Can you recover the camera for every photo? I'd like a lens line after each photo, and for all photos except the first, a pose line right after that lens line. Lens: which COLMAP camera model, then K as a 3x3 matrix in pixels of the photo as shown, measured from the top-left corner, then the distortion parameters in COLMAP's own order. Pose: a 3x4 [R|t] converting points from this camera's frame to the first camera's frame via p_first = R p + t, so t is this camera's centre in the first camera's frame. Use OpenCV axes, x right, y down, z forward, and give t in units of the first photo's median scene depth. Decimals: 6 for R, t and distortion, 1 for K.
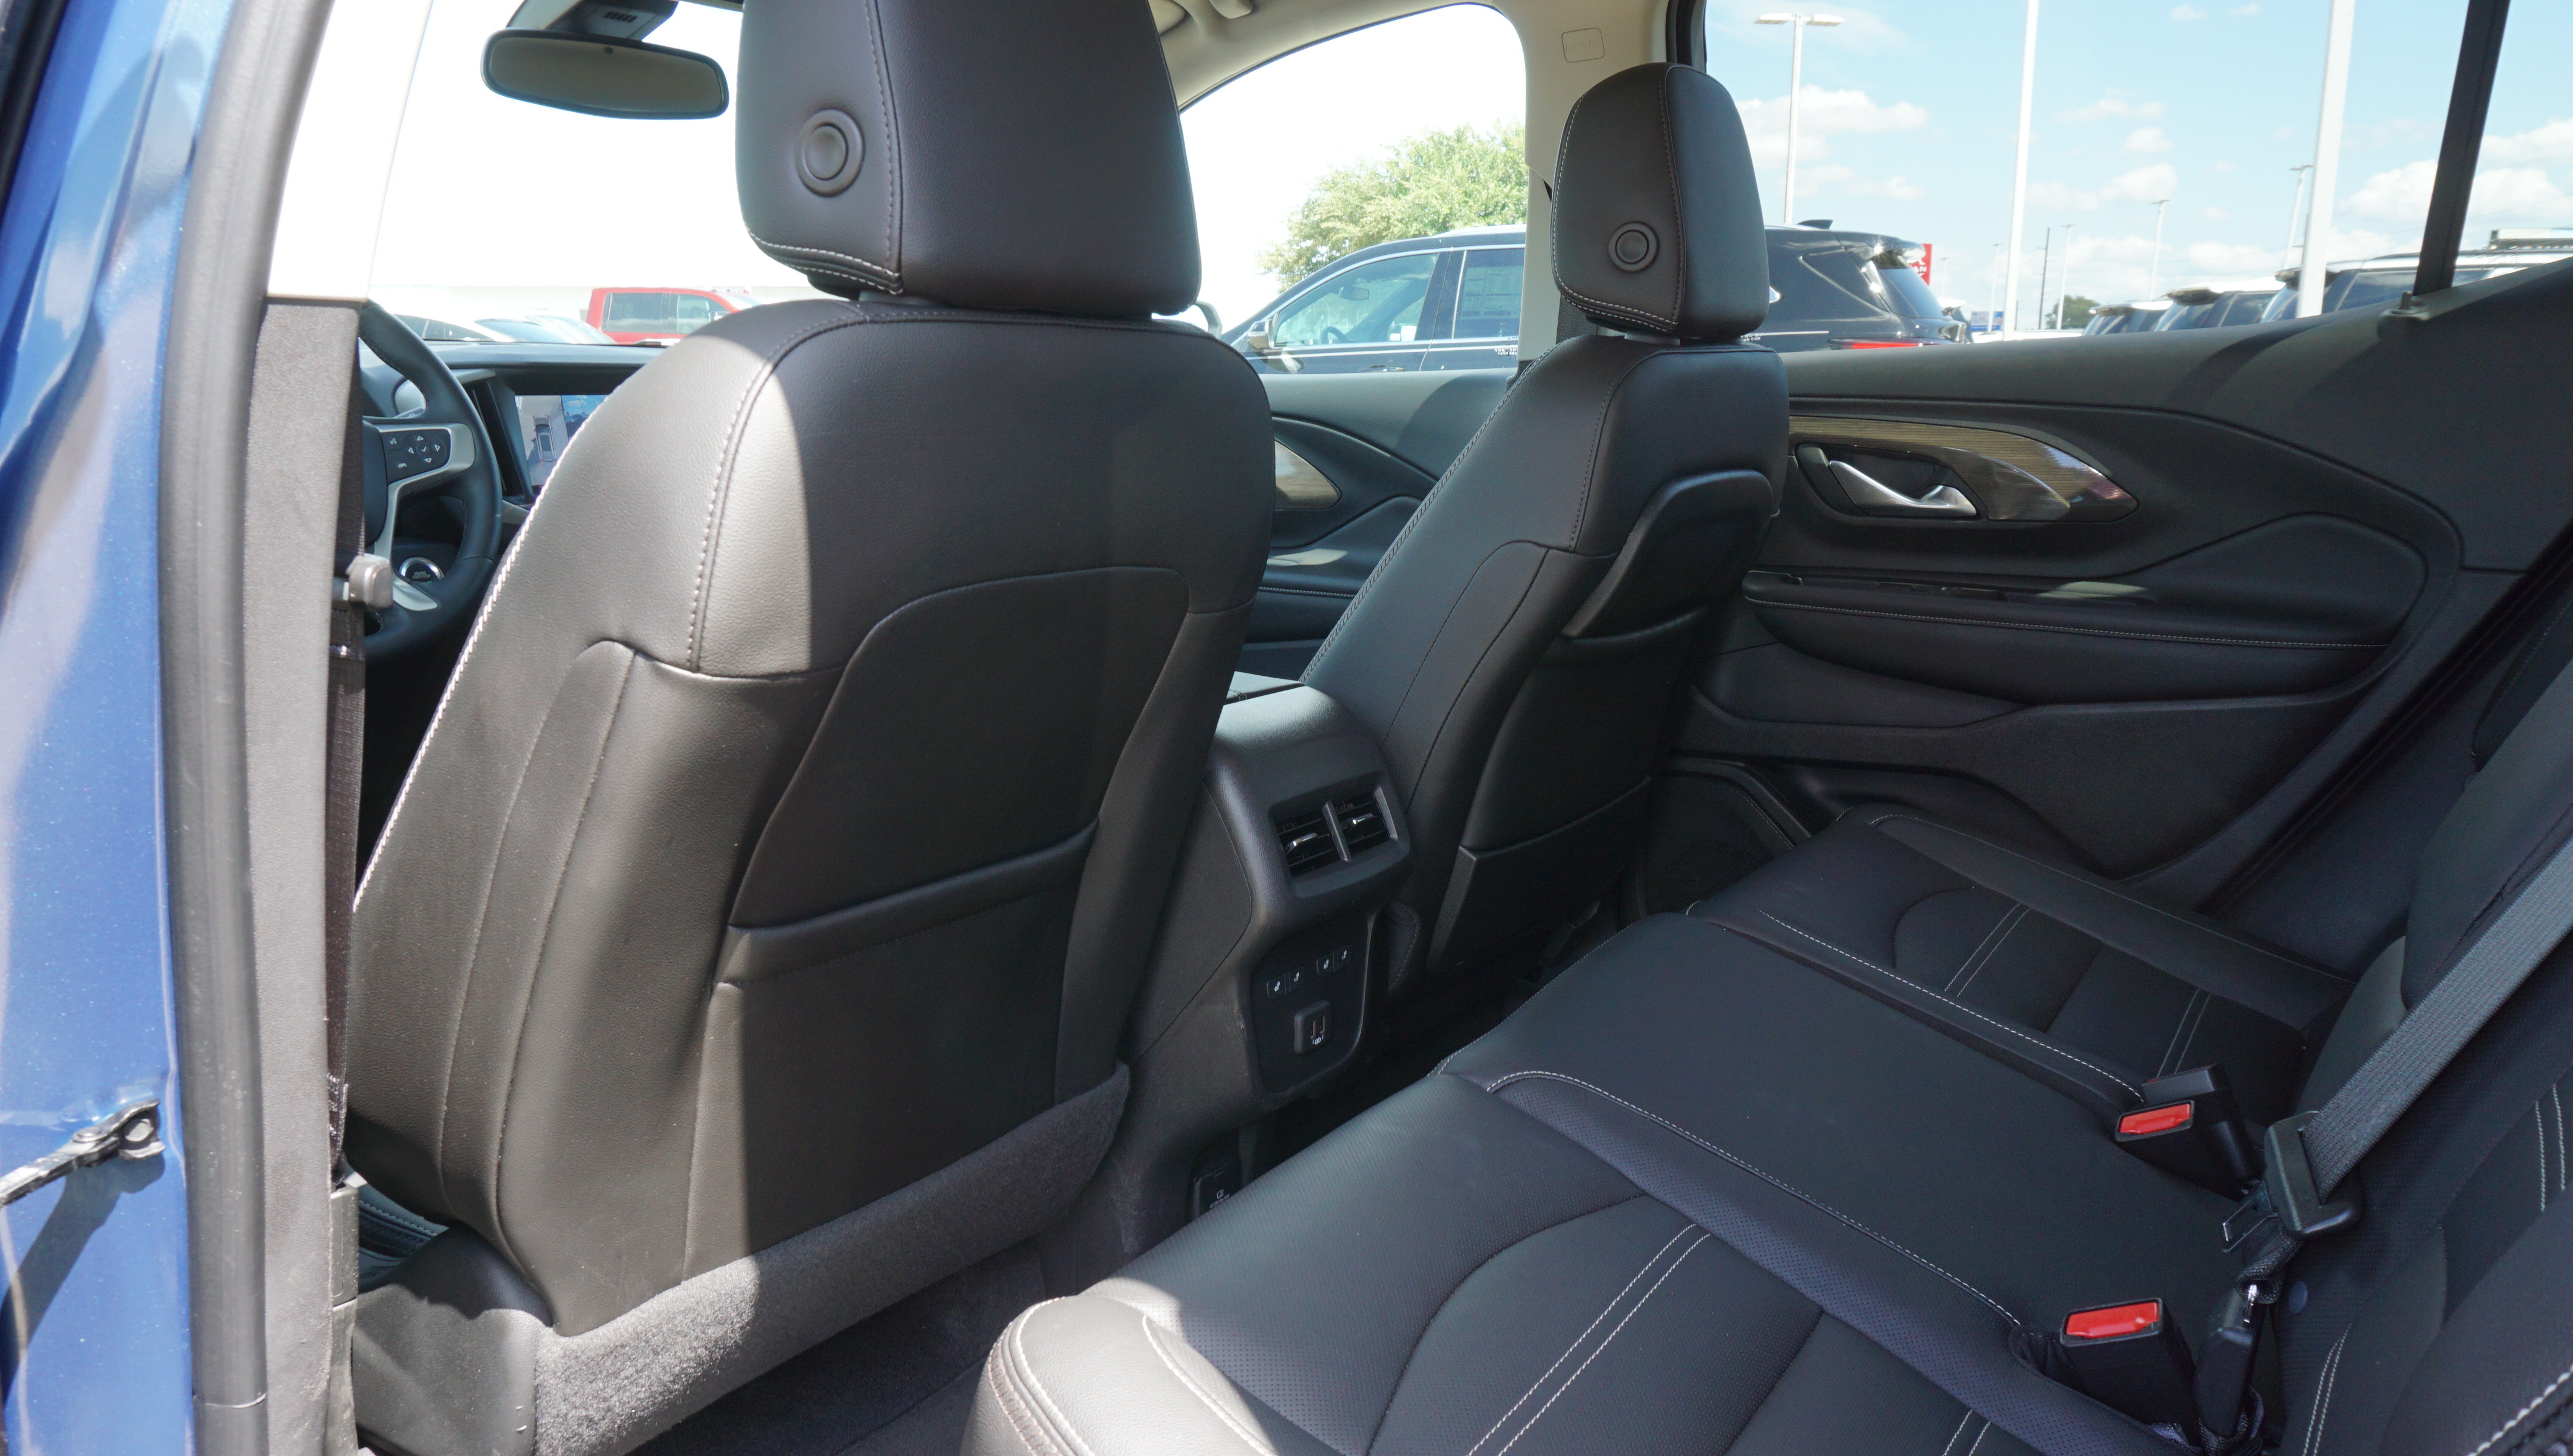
lens RADIAL K [[1719.3, 0, 1287.8], [0, 1719.3, 737.8], [0, 0, 1]] dist [-0.055778, 0.041796]
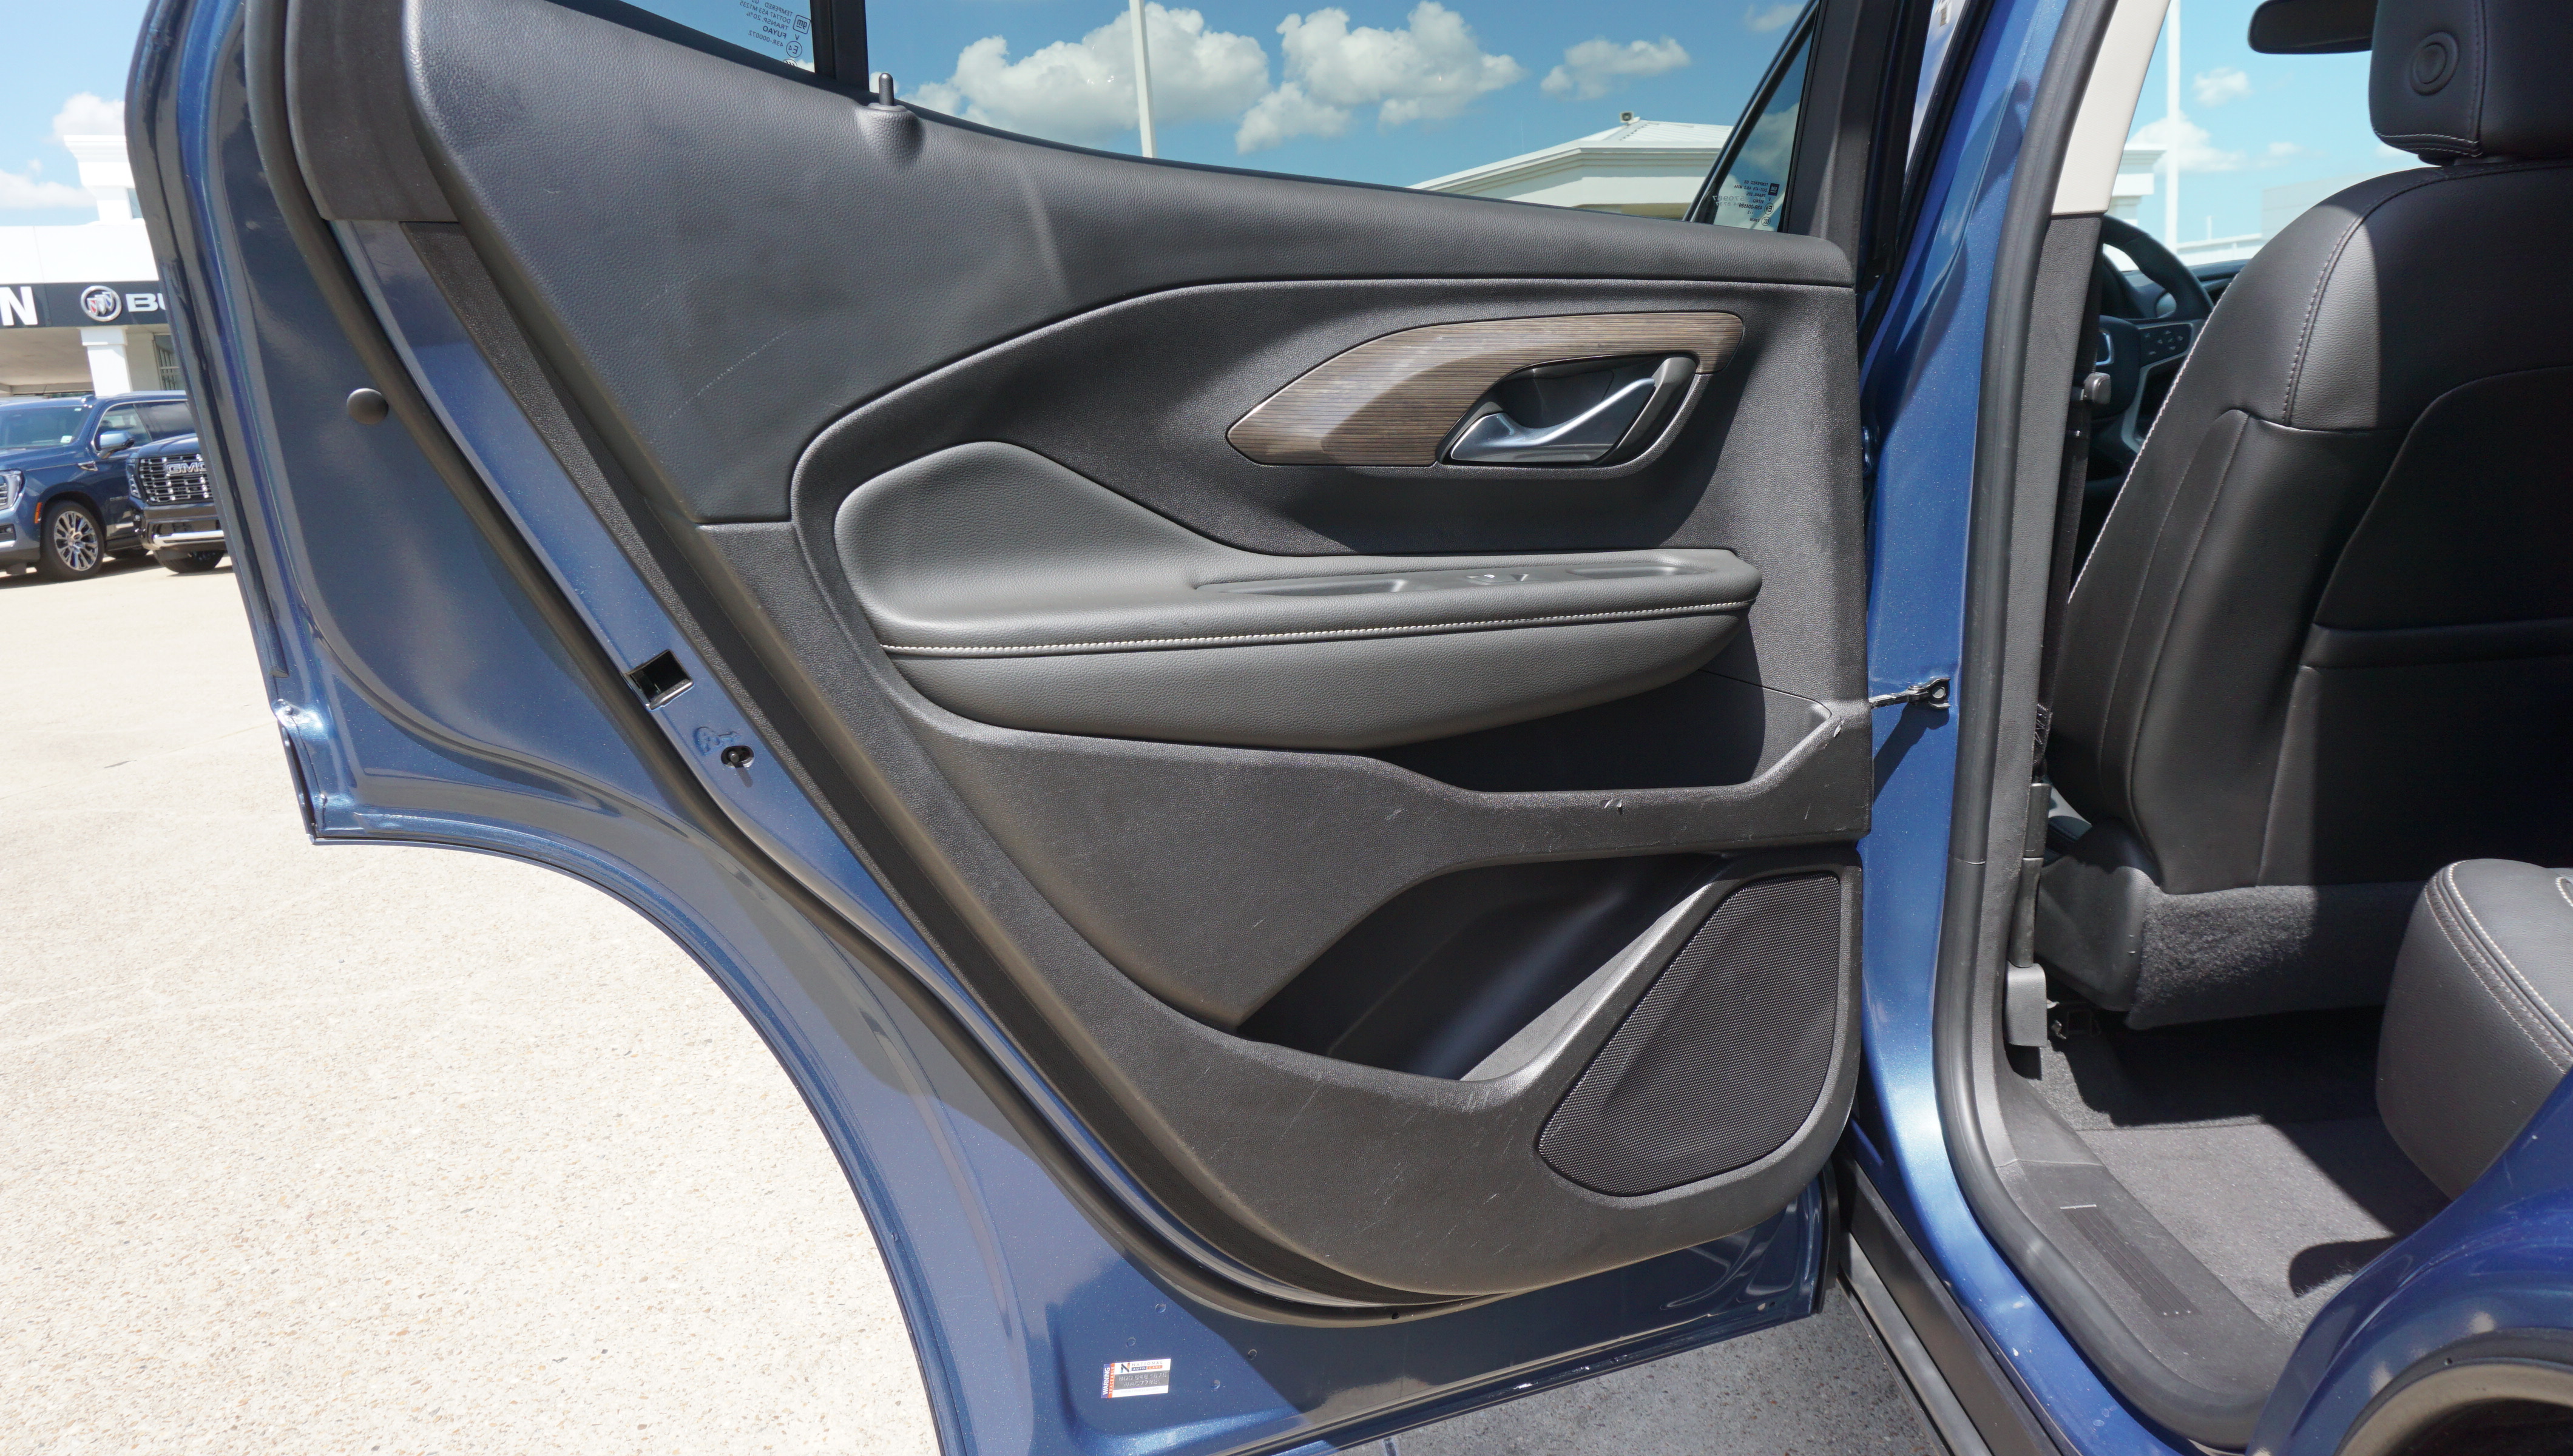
lens RADIAL K [[1820.5, 0, 1284.0], [0, 1820.5, 771.8], [0, 0, 1]] dist [-0.054740, 0.054174]
pose [[0.587975, 0.103659, -0.802209, 0.392054], [-0.079637, 0.994355, 0.070118, 0.197881], [0.804949, 0.022658, 0.592911, -0.592779]]
